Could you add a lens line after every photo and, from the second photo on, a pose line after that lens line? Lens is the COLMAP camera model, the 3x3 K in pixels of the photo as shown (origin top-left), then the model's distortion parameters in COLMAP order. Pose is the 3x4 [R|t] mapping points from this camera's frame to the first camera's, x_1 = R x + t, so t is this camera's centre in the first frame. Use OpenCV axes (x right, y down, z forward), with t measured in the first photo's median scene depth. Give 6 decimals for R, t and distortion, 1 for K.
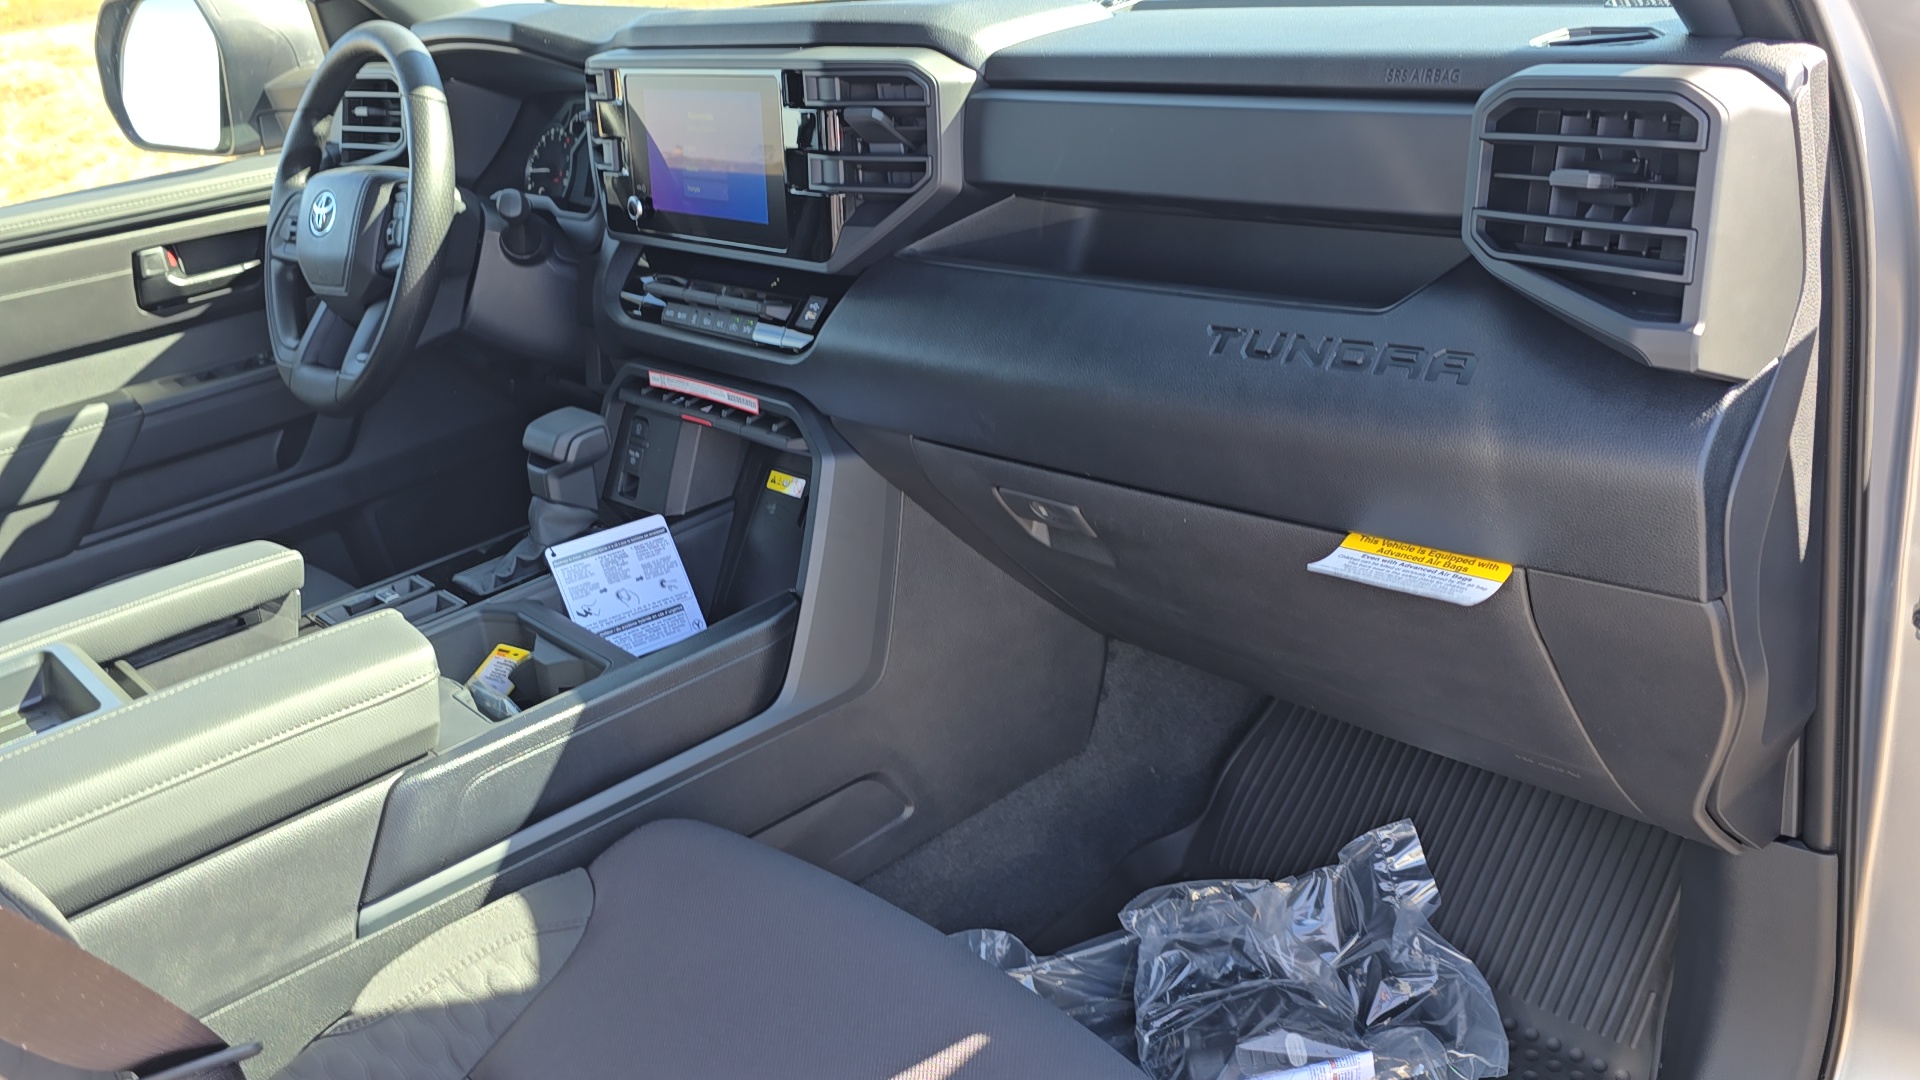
lens RADIAL K [[1605.1, 0, 964.0], [0, 1605.1, 543.2], [0, 0, 1]] dist [-0.008361, 0.005440]
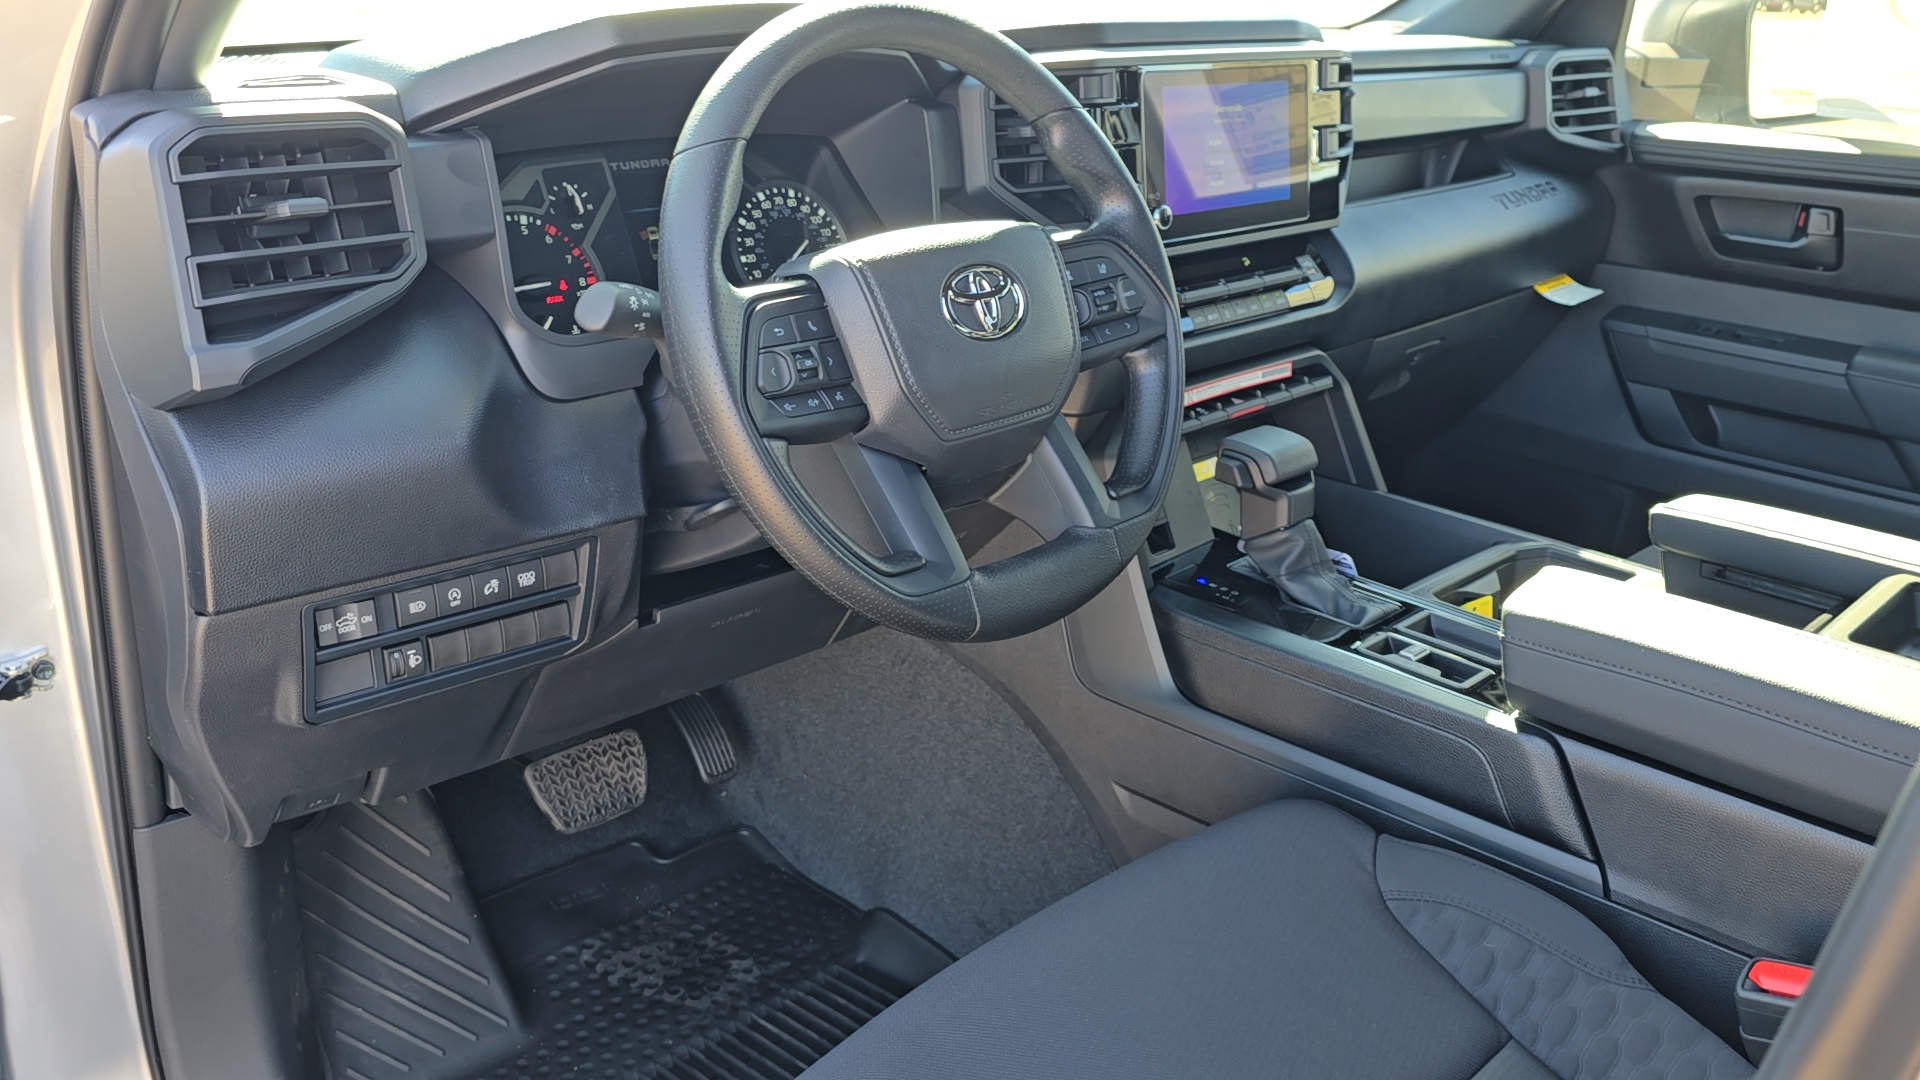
lens RADIAL K [[1618.6, 0, 960.0], [0, 1618.6, 540.0], [0, 0, 1]] dist [-0.010807, 0.001005]
pose [[-0.093253, -0.222563, 0.970448, -1.206717], [0.364902, 0.899235, 0.241295, -0.328767], [-0.926364, 0.376620, -0.002643, 1.261262]]
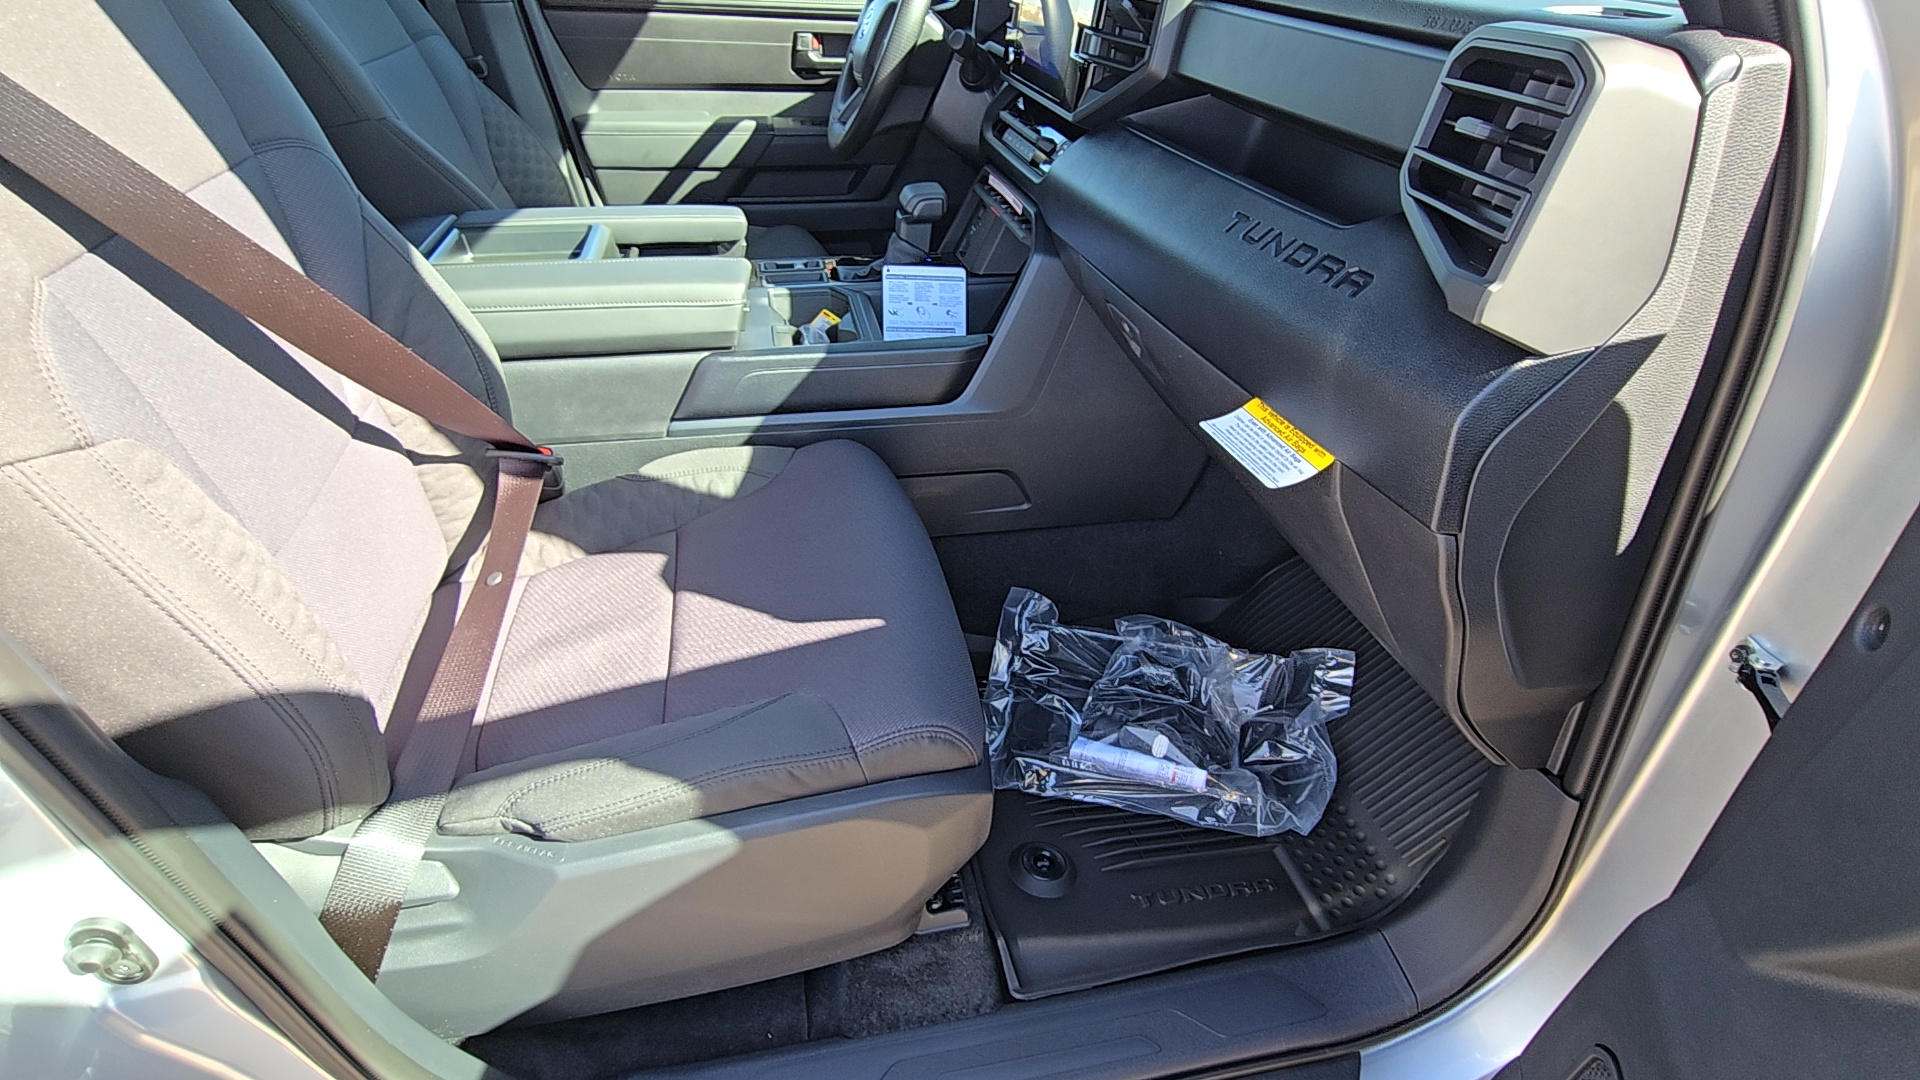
lens RADIAL K [[974.8, 0, 969.9], [0, 974.8, 546.3], [0, 0, 1]] dist [0.002086, -0.000304]
pose [[0.857014, 0.394669, -0.331305, 0.250433], [-0.322294, 0.912212, 0.252974, -0.014745], [0.402062, -0.110024, 0.908978, 0.134678]]
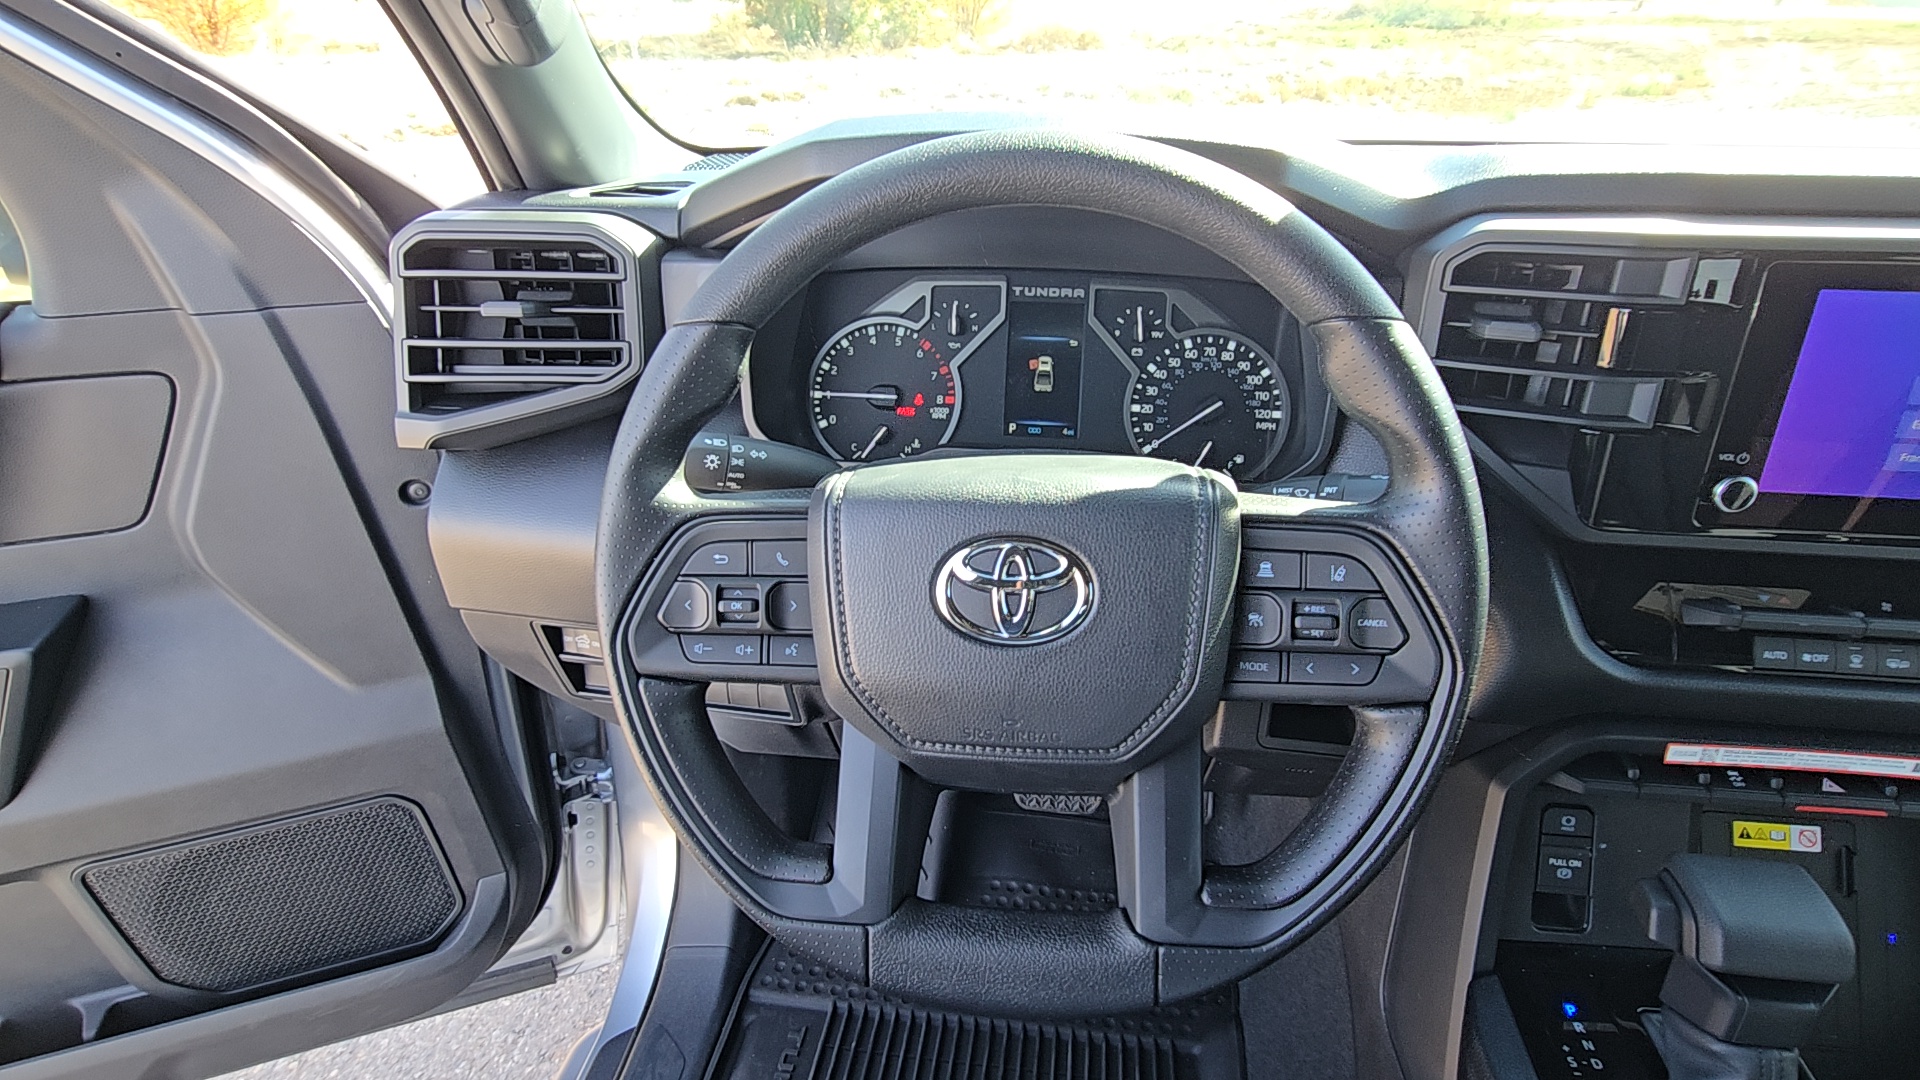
lens RADIAL K [[988.9, 0, 978.4], [0, 988.9, 557.3], [0, 0, 1]] dist [0.011995, 0.000866]
pose [[0.723908, -0.213107, 0.656157, -0.685992], [0.173507, 0.976763, 0.125811, -0.298449], [-0.667722, 0.022772, 0.744063, 0.977178]]
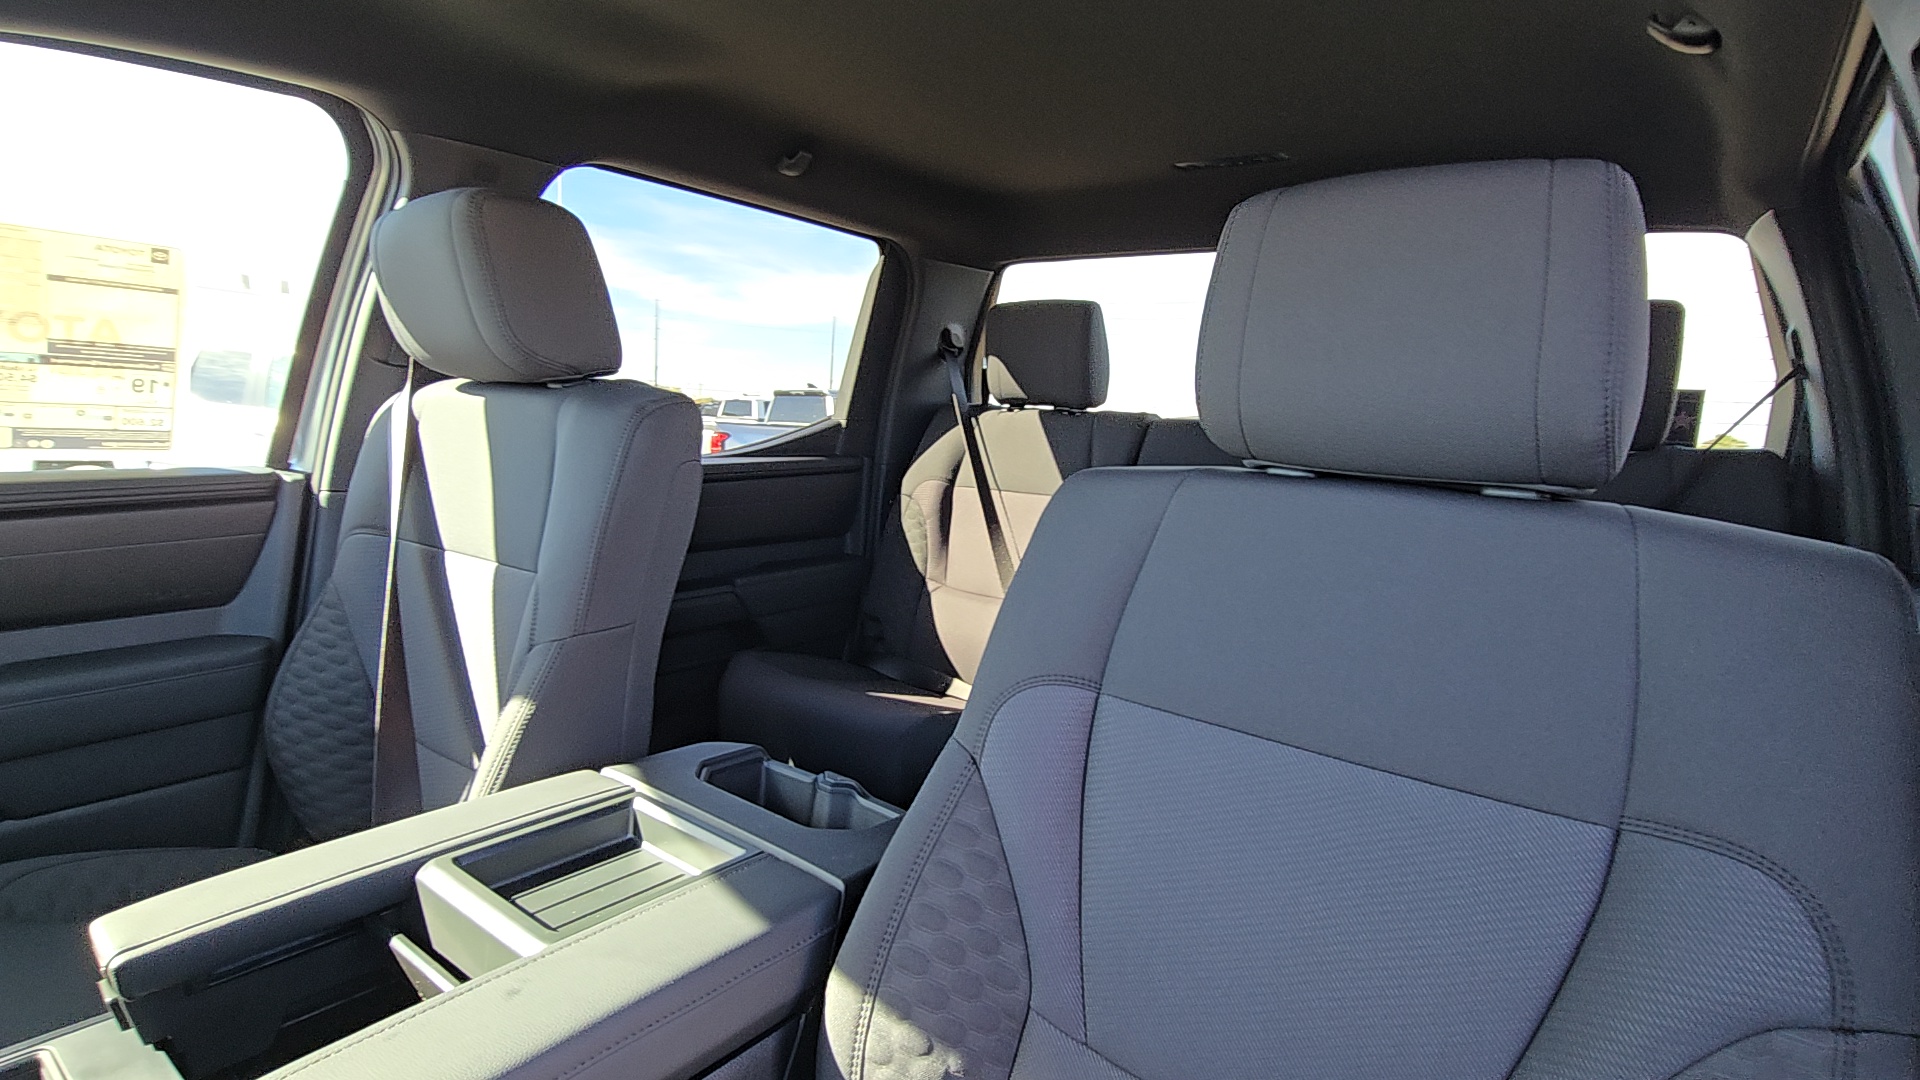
lens RADIAL K [[984.3, 0, 963.5], [0, 984.3, 552.4], [0, 0, 1]] dist [0.005160, 0.001251]
pose [[-0.976529, 0.126231, -0.174517, -0.627478], [0.008777, 0.832906, 0.553345, -0.370259], [0.215205, 0.538826, -0.814465, 1.219996]]
